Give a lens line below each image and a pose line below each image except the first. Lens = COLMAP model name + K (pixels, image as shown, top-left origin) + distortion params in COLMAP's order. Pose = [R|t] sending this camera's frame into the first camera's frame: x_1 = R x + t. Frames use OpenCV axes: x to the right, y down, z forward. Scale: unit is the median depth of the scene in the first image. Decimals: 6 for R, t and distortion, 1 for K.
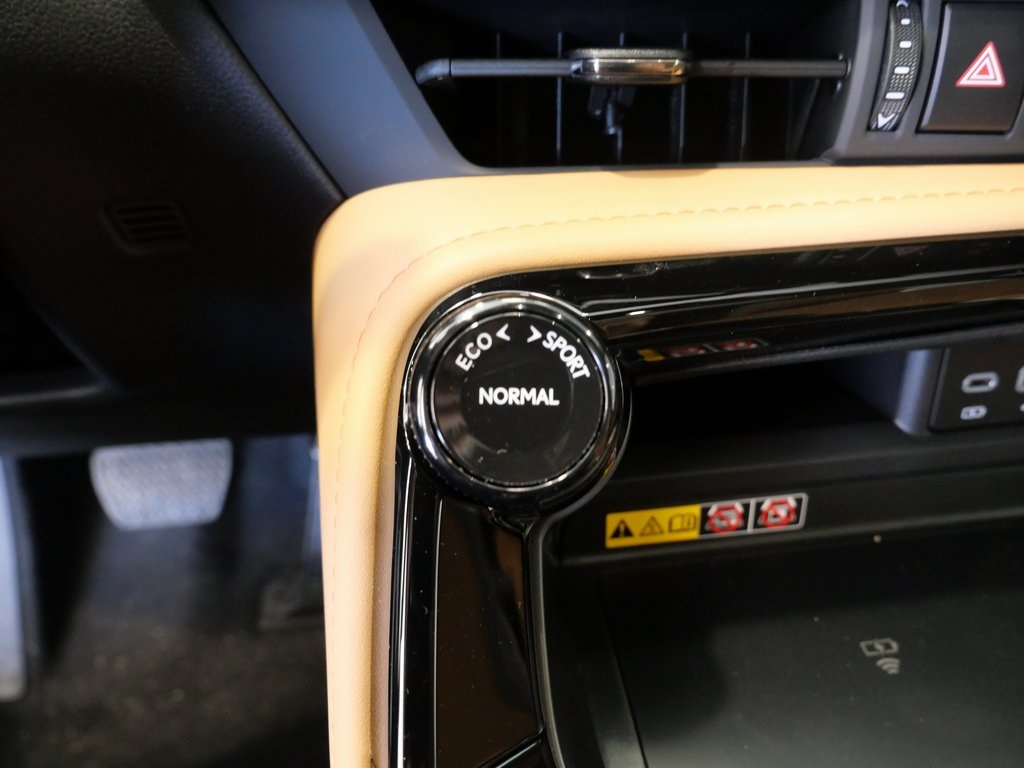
lens RADIAL K [[738.3, 0, 512.0], [0, 738.3, 384.0], [0, 0, 1]] dist [-0.032123, 0.002860]
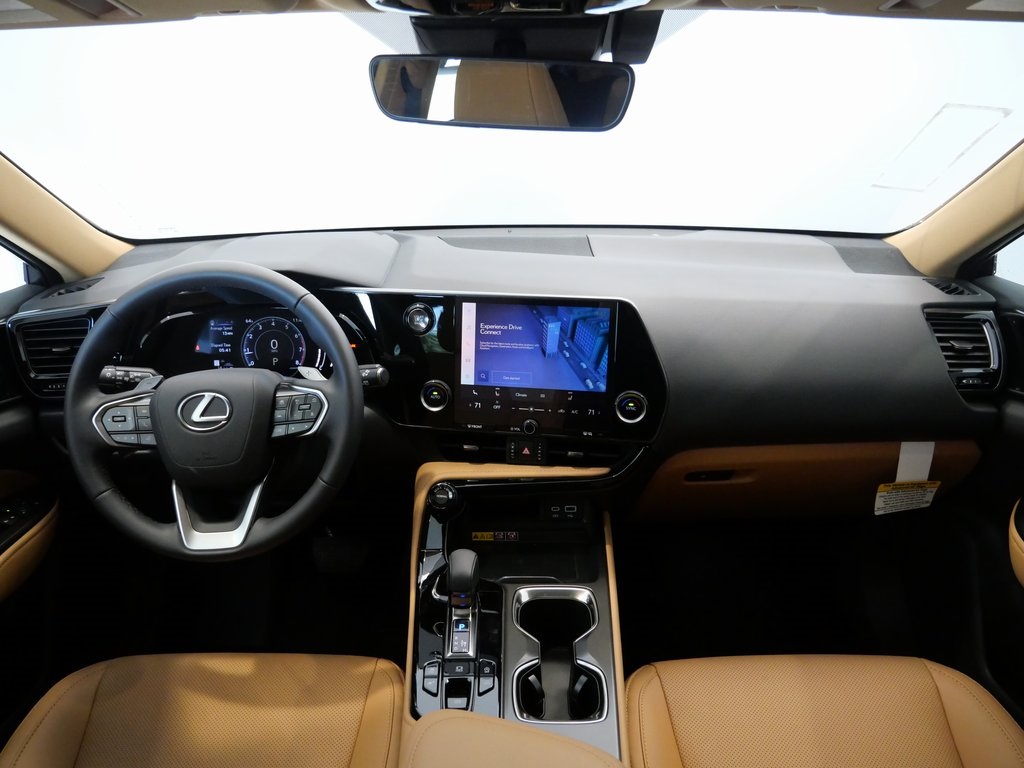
lens RADIAL K [[738.3, 0, 512.0], [0, 738.3, 384.0], [0, 0, 1]] dist [-0.032123, 0.002860]
pose [[0.990774, 0.053221, -0.124635, 0.887210], [-0.081903, 0.967857, -0.237793, 0.352334], [0.107973, 0.245807, 0.963286, -3.570749]]
